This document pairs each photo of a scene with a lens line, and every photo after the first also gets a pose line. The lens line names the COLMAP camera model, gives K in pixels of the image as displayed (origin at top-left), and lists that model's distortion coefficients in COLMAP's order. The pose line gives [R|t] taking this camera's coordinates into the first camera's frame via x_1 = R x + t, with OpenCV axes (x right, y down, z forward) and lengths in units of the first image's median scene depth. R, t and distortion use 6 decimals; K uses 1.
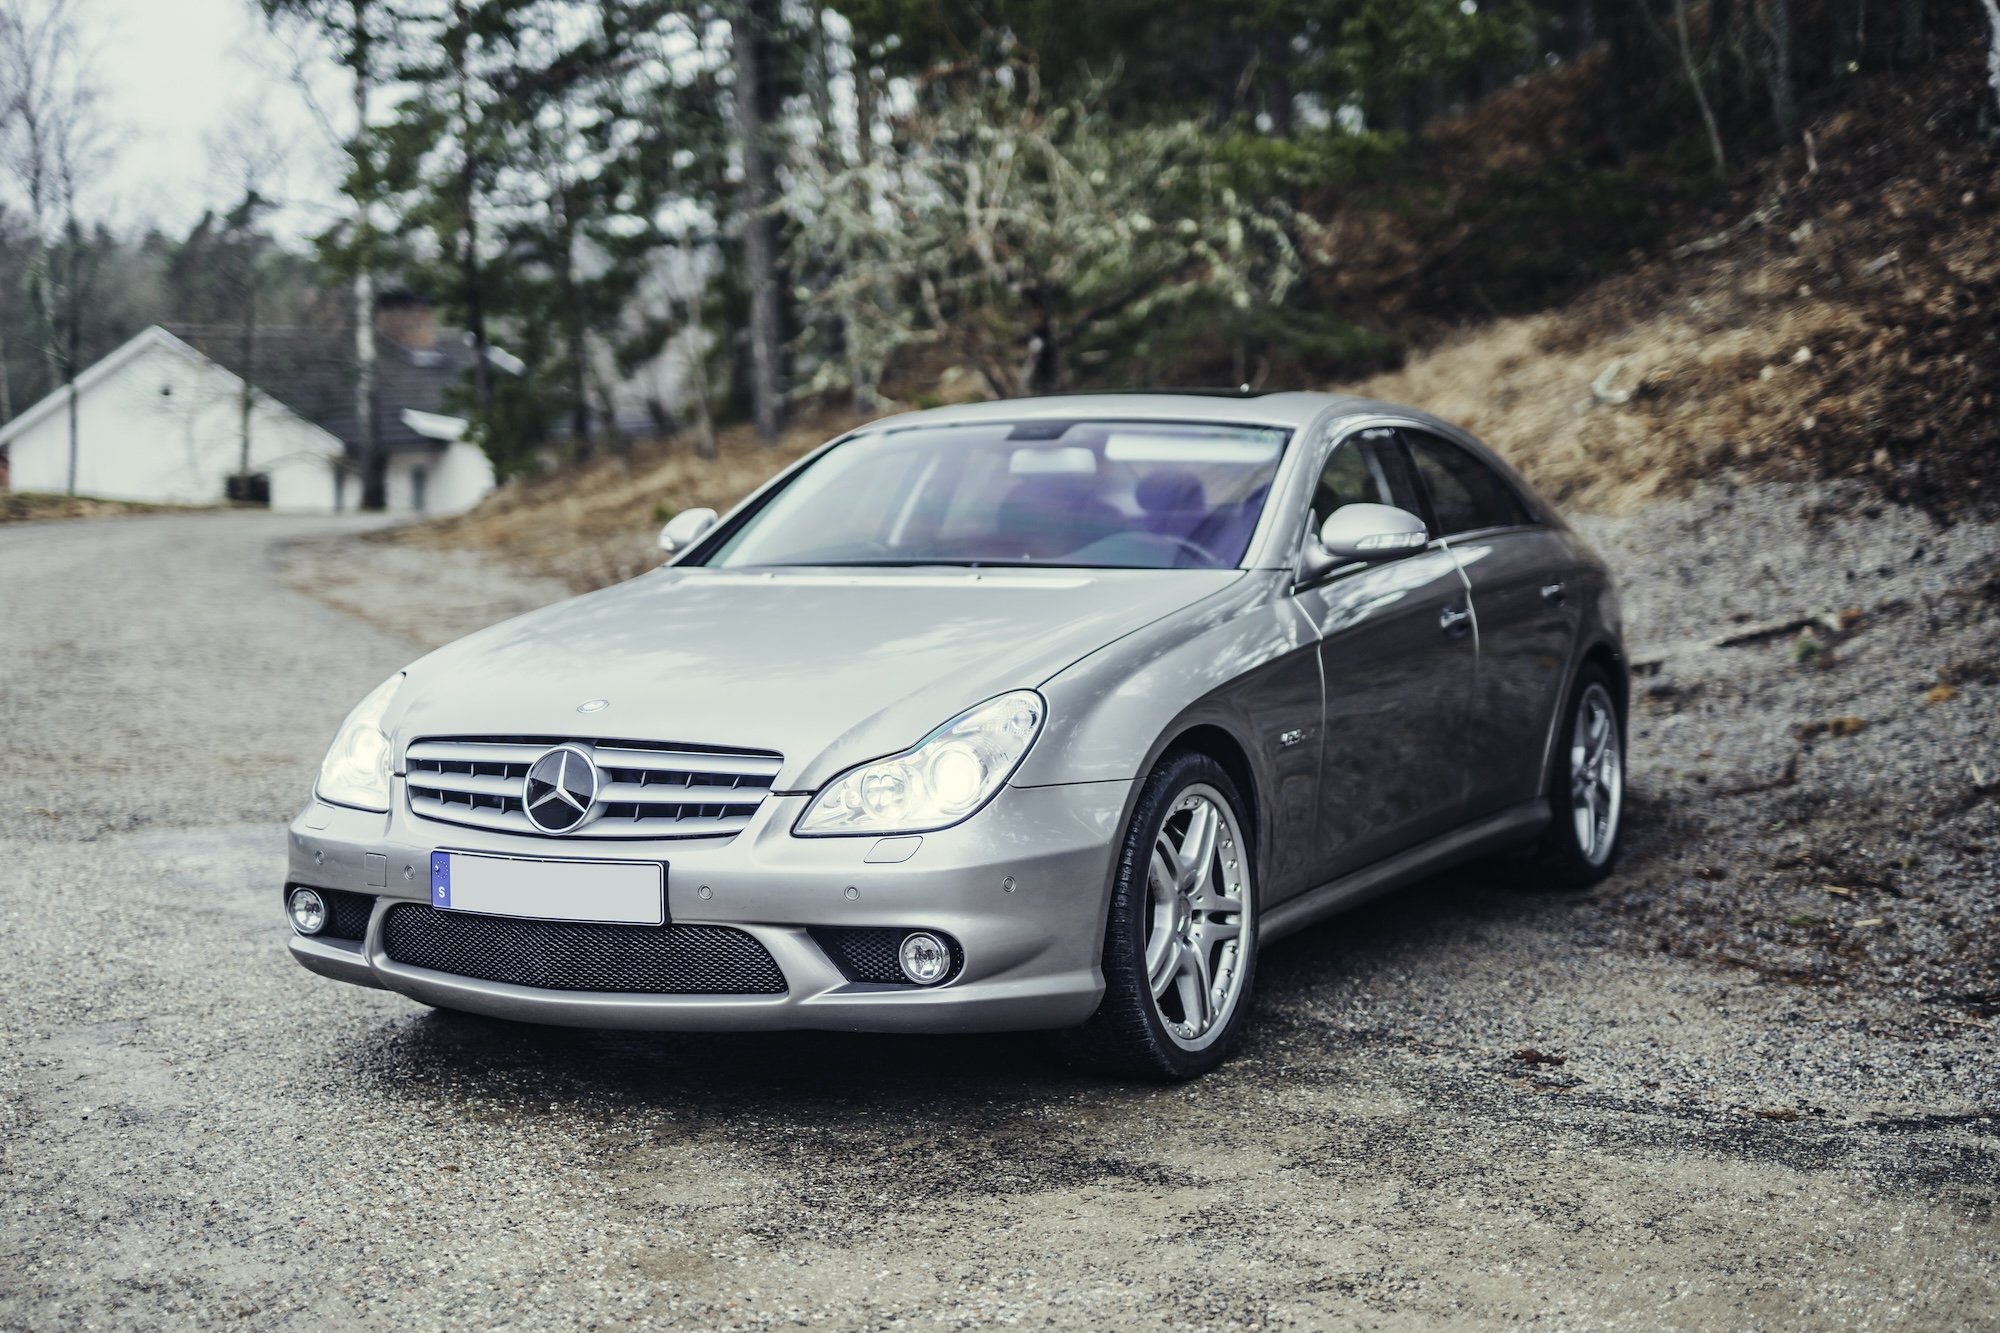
lens RADIAL K [[2797.1, 0, 1000.0], [0, 2797.1, 666.5], [0, 0, 1]] dist [-0.007240, 0.078126]
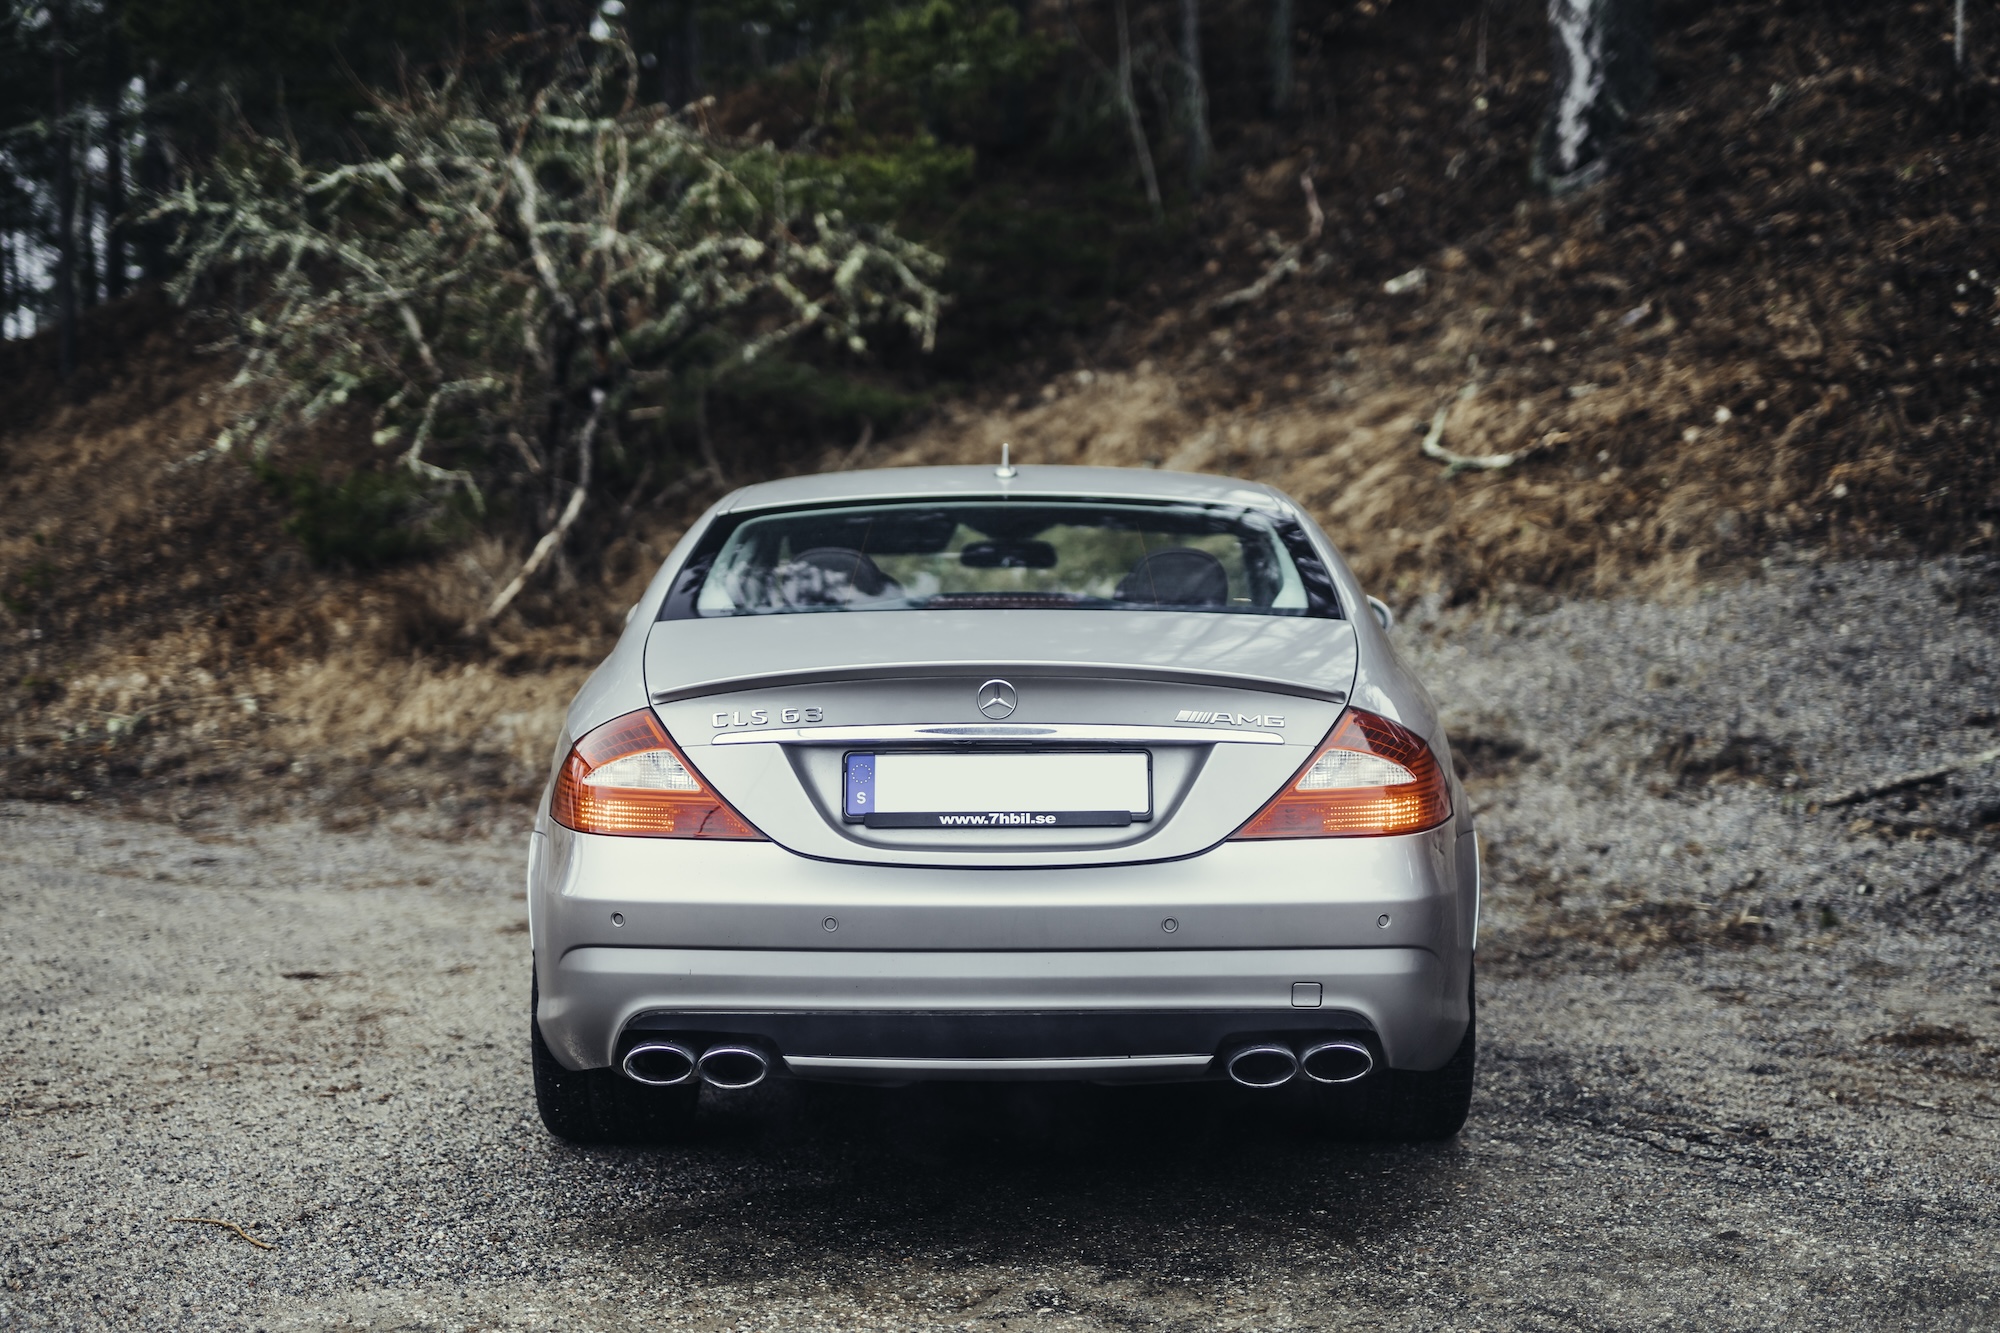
lens RADIAL K [[2841.2, 0, 1000.0], [0, 2841.2, 666.5], [0, 0, 1]] dist [-0.002377, 0.058354]
pose [[0.883880, -0.033731, 0.466495, -0.343336], [0.045977, 0.998832, -0.014891, -0.029496], [-0.465448, 0.034610, 0.884398, 0.319990]]
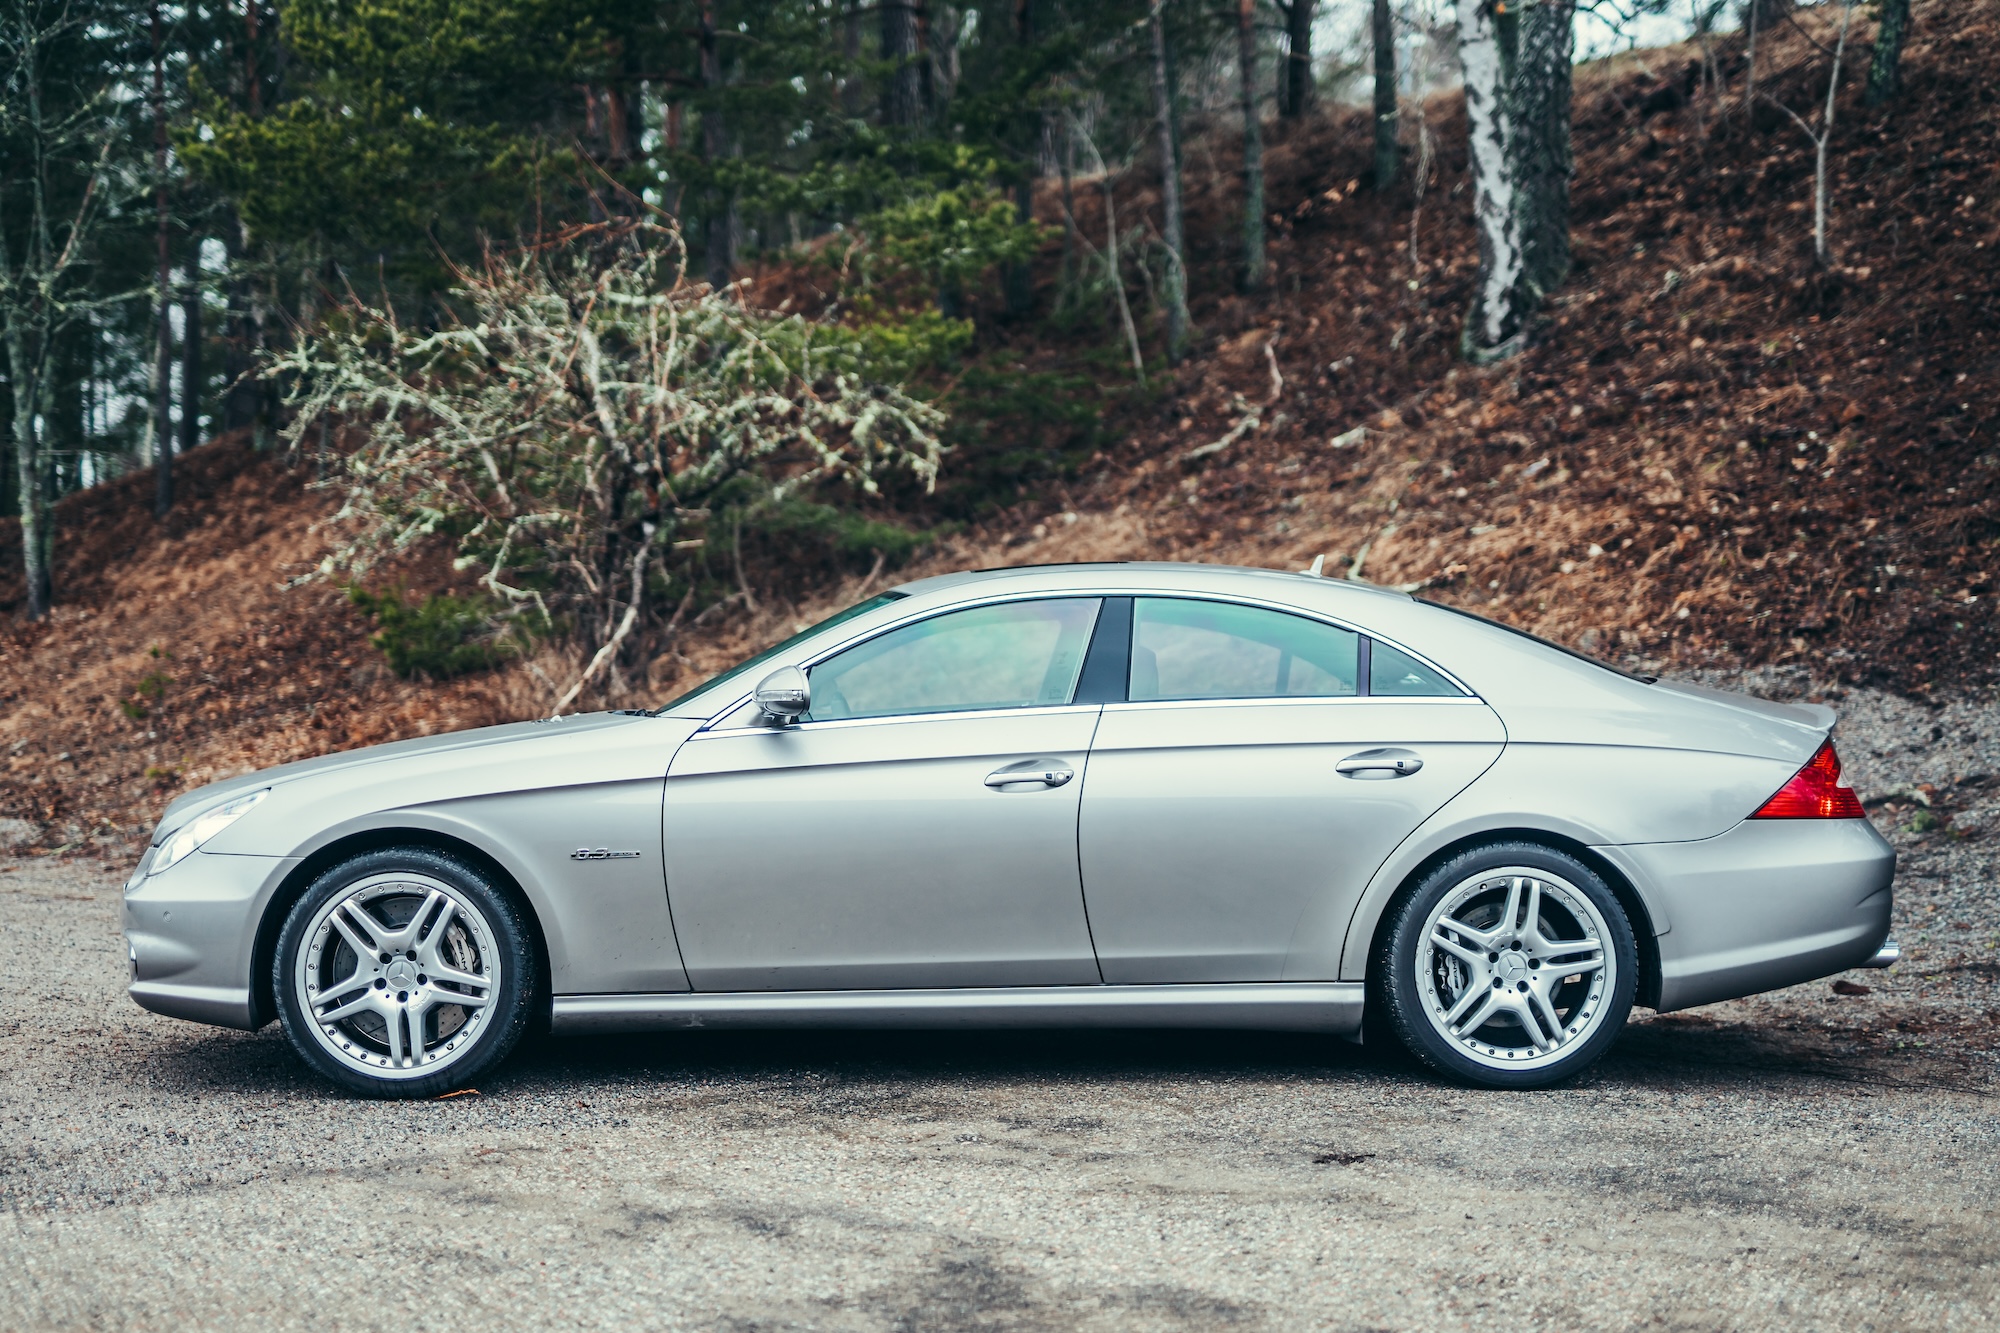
lens RADIAL K [[2790.4, 0, 1000.0], [0, 2790.4, 666.5], [0, 0, 1]] dist [-0.001710, 0.081904]
pose [[0.888467, -0.001266, 0.458938, -0.400621], [0.036448, 0.997032, -0.067810, -0.005020], [-0.457490, 0.076975, 0.885877, 0.179511]]
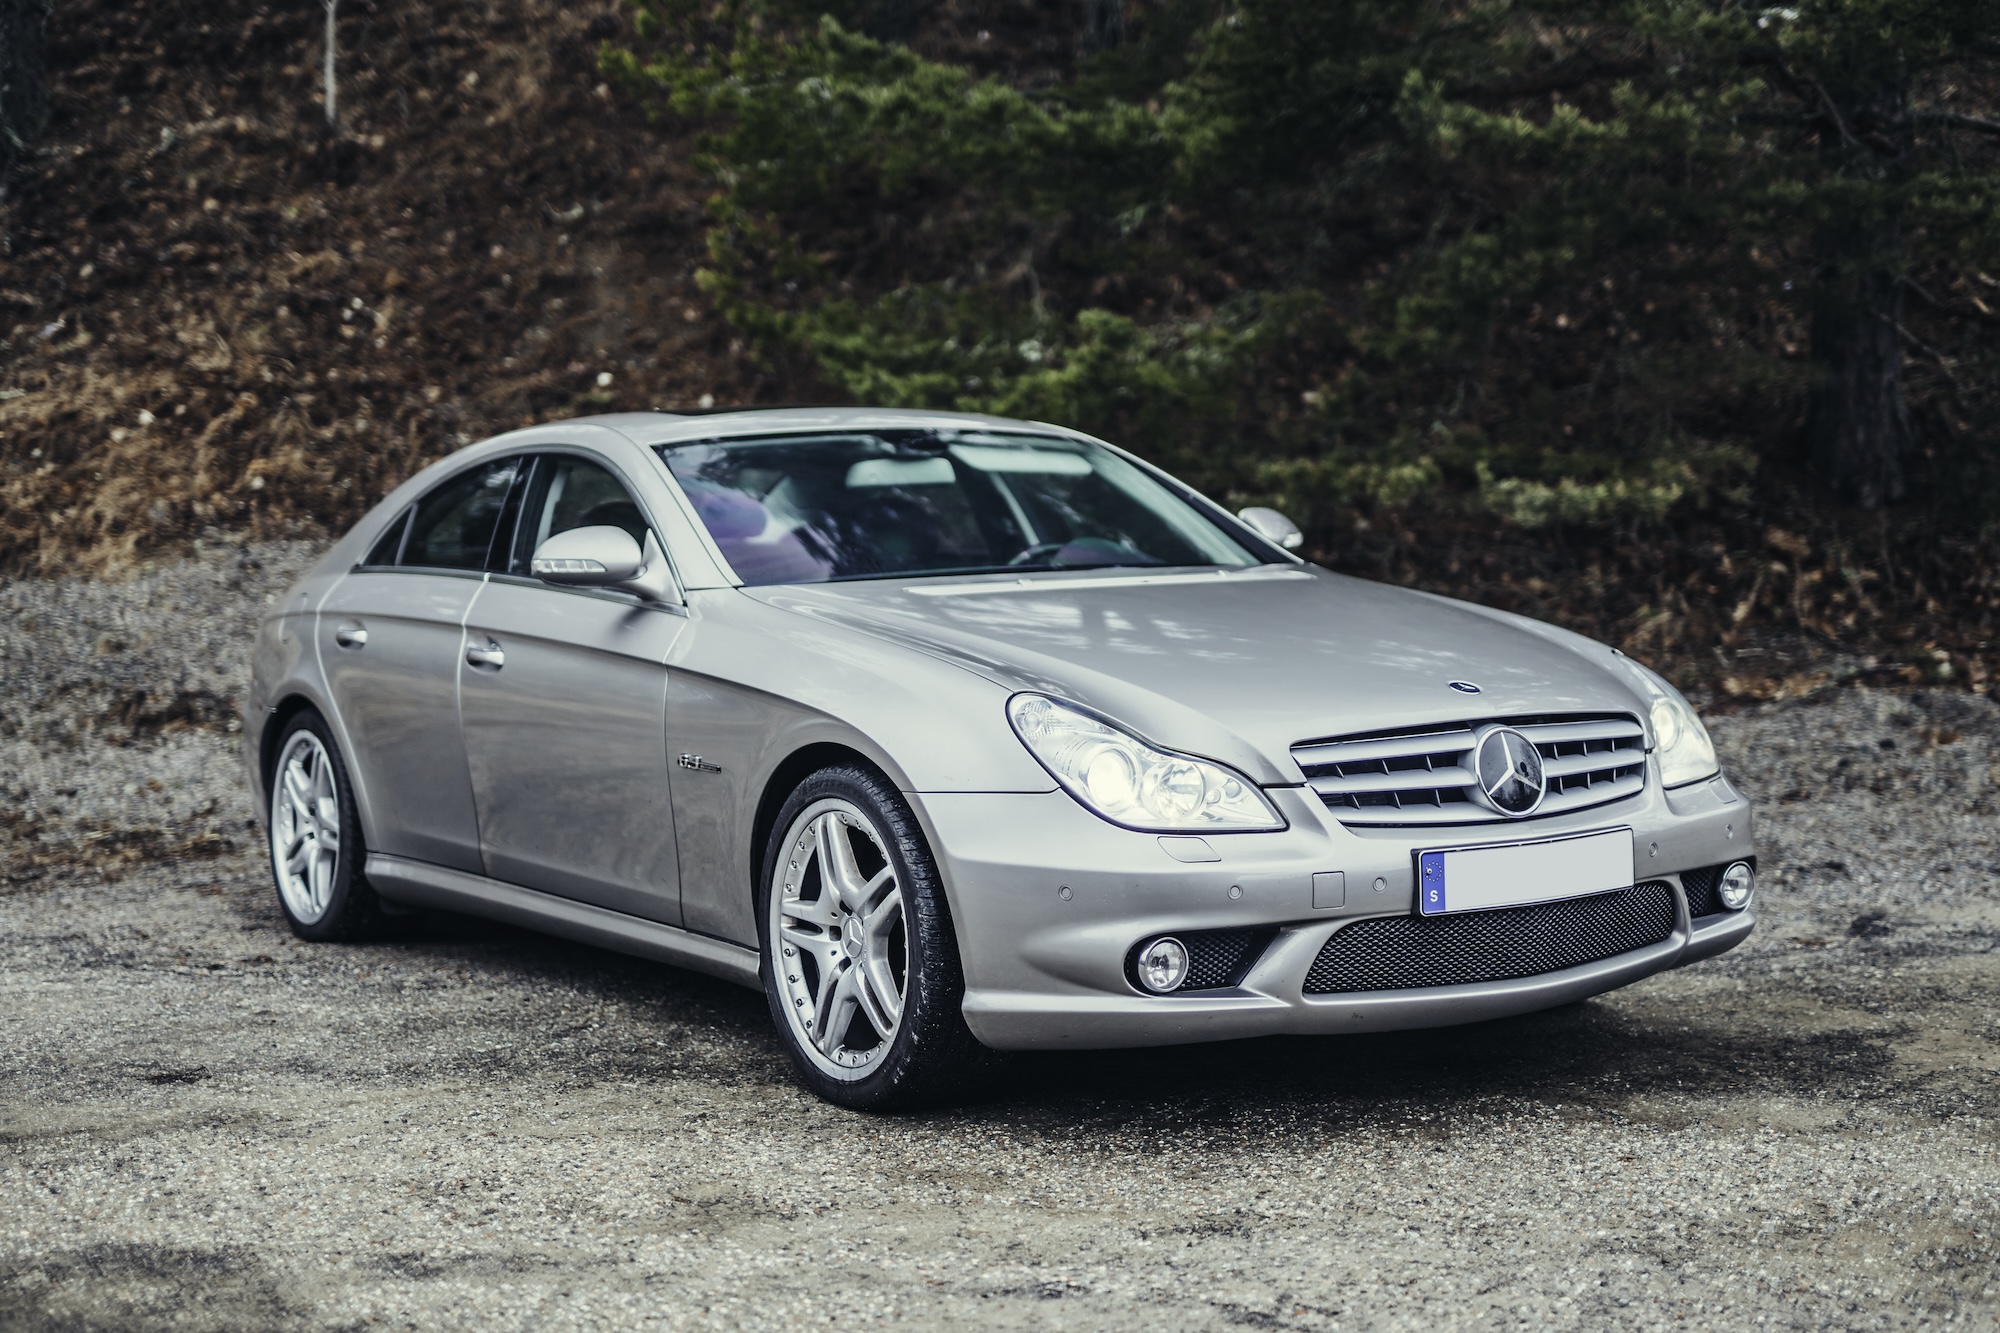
lens RADIAL K [[2790.4, 0, 1000.0], [0, 2790.4, 666.5], [0, 0, 1]] dist [-0.001710, 0.081904]
pose [[0.490740, -0.046083, 0.870087, -0.431101], [0.083212, 0.996515, 0.005846, -0.005061], [-0.867324, 0.069533, 0.492864, 0.267322]]
